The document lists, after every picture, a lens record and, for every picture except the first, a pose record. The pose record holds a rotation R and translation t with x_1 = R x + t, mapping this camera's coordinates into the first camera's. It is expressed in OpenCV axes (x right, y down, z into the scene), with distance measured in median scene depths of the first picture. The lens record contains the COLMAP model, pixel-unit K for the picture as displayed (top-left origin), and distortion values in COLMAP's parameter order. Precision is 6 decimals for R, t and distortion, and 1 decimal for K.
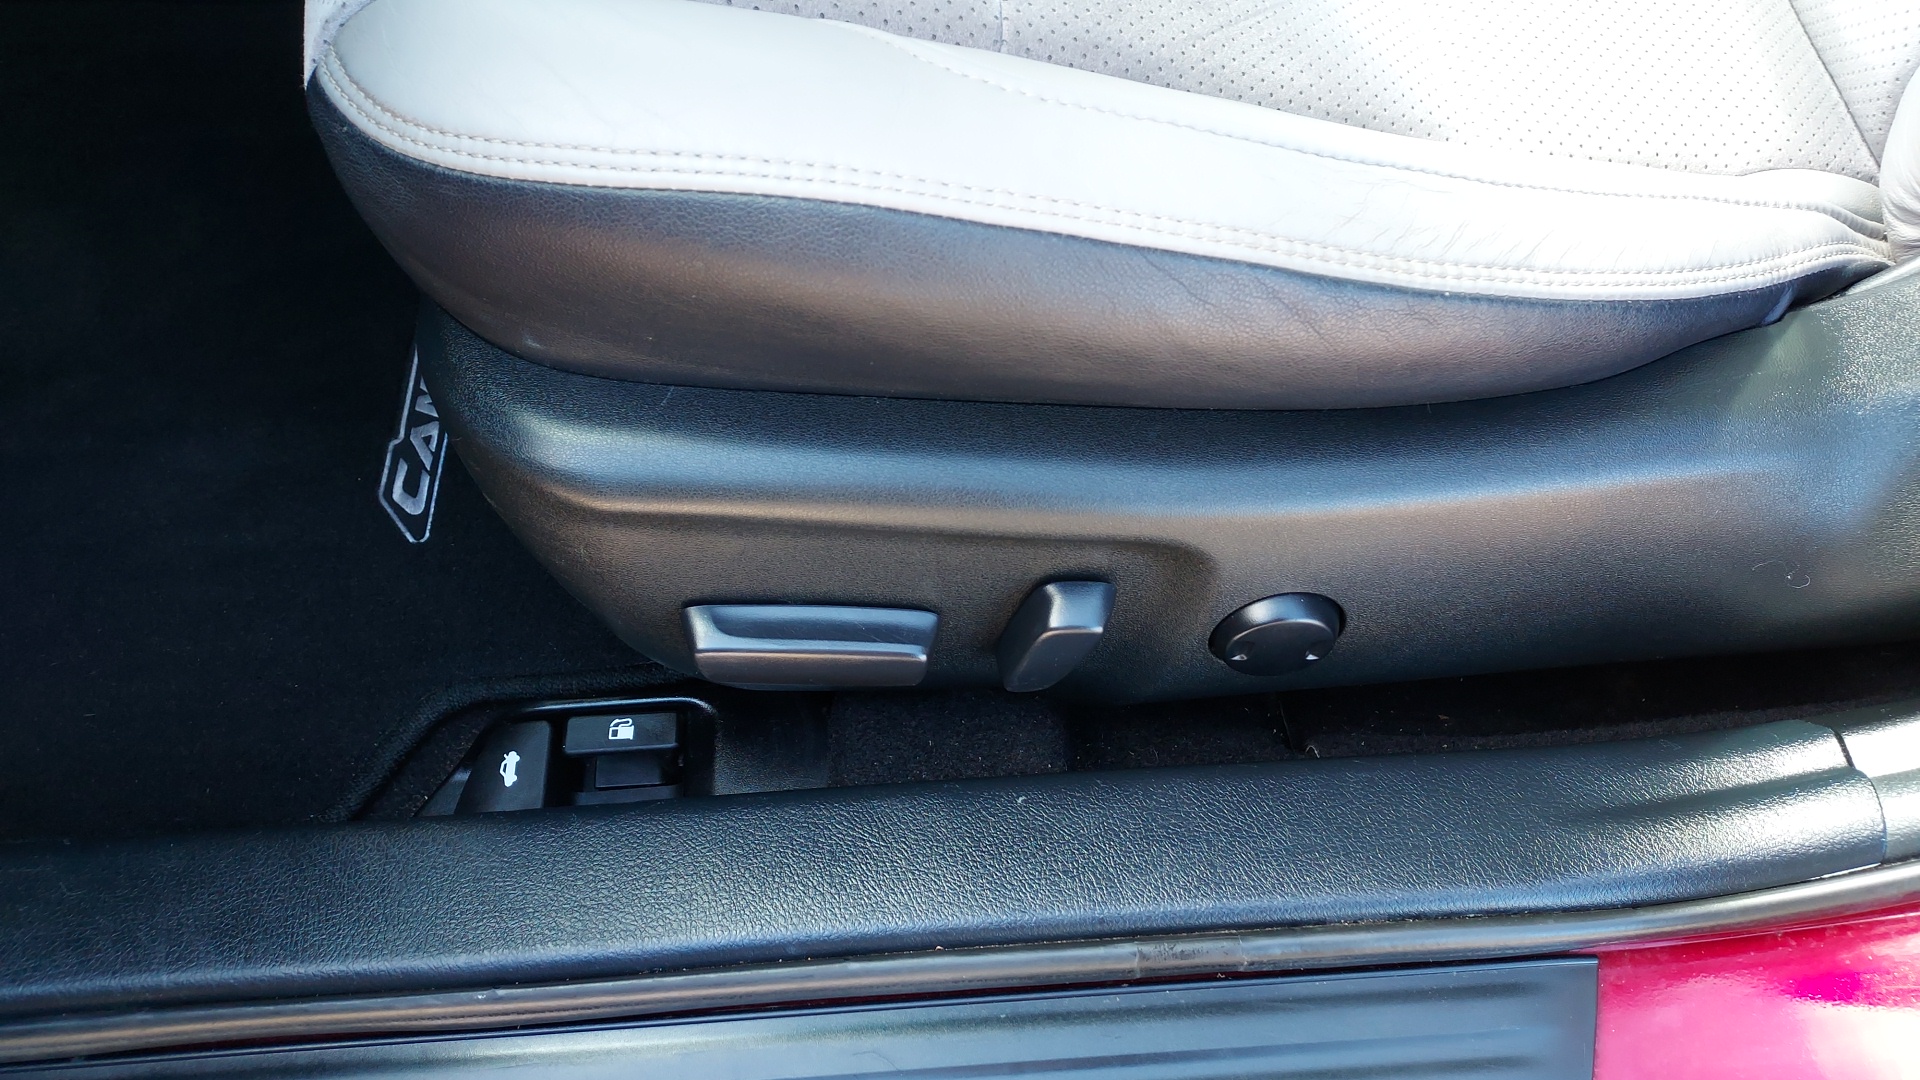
lens RADIAL K [[1410.8, 0, 965.5], [0, 1410.8, 533.5], [0, 0, 1]] dist [0.069331, -0.045701]
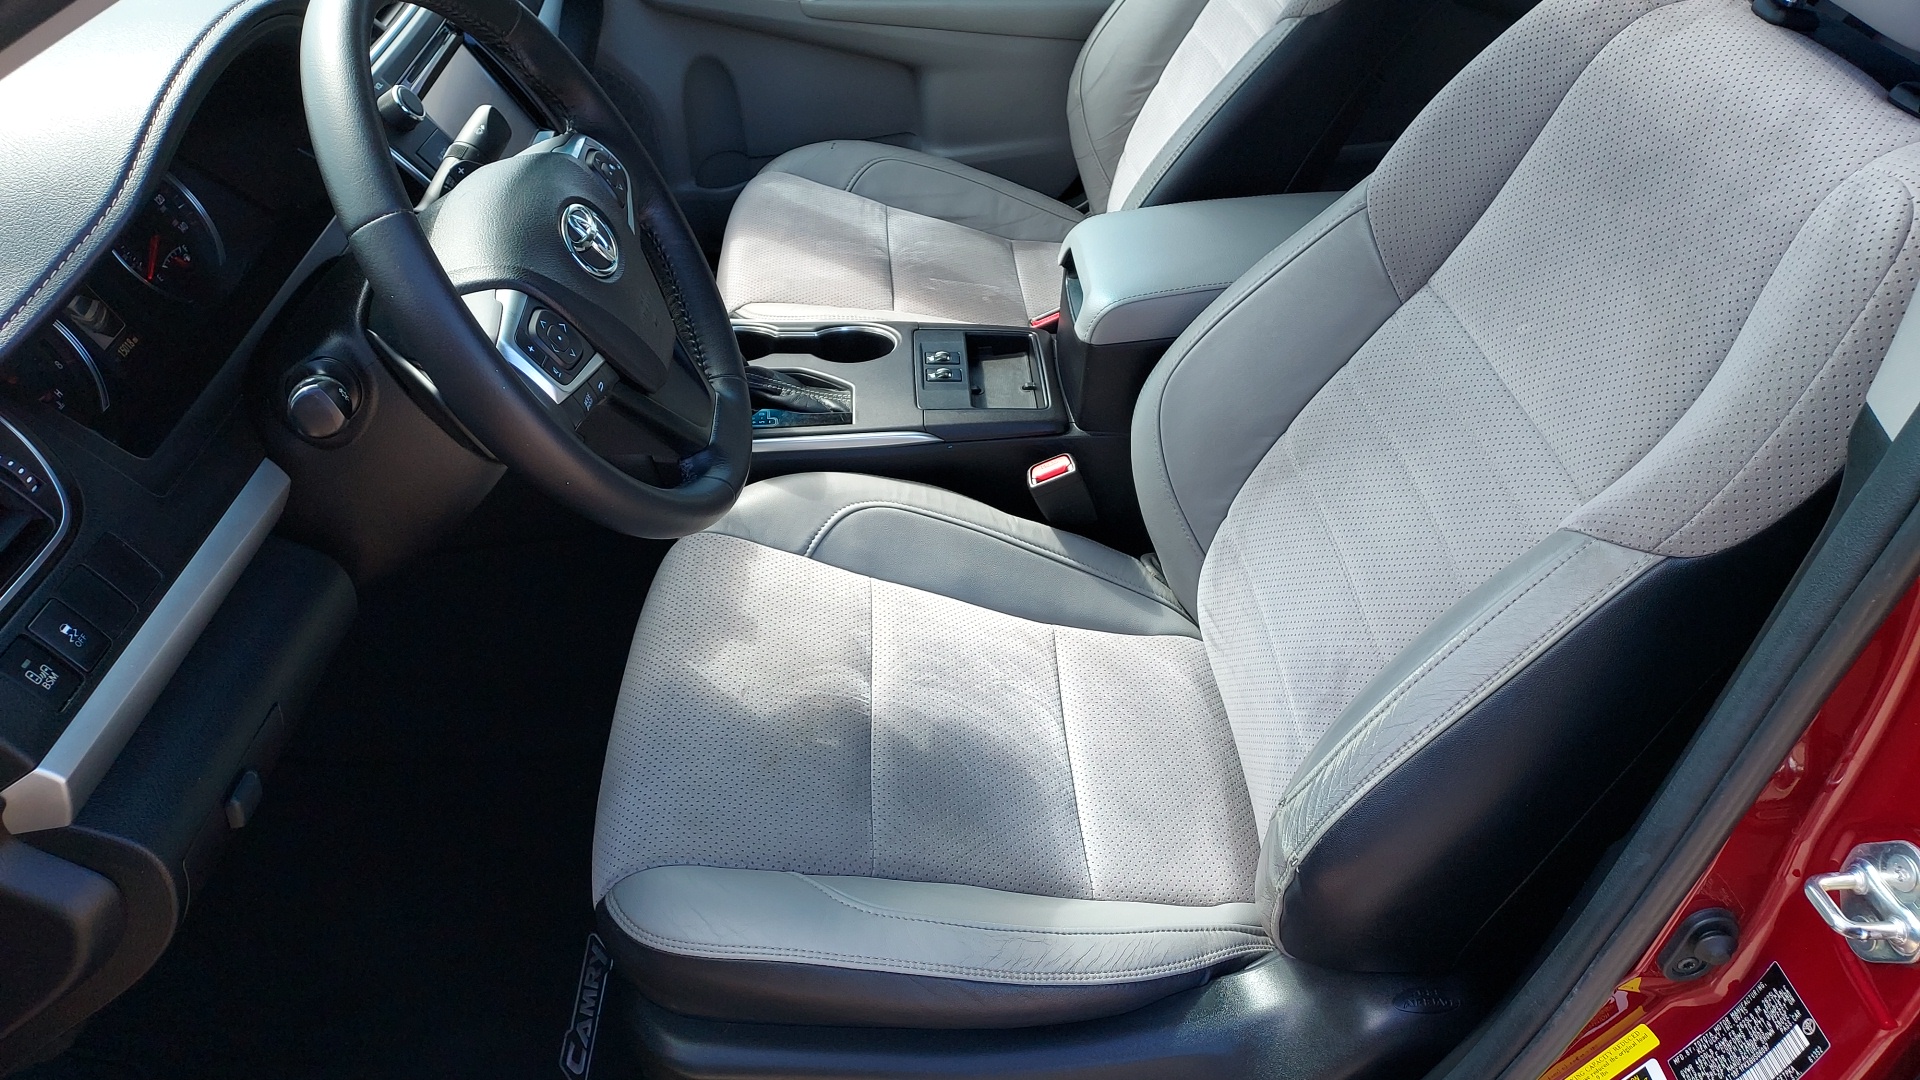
lens RADIAL K [[1369.9, 0, 991.0], [0, 1369.9, 545.7], [0, 0, 1]] dist [0.072418, -0.000323]
pose [[0.999854, 0.000758, 0.017071, 0.183540], [0.005088, 0.940486, -0.339794, -0.058746], [-0.016313, 0.339831, 0.940345, -1.388365]]
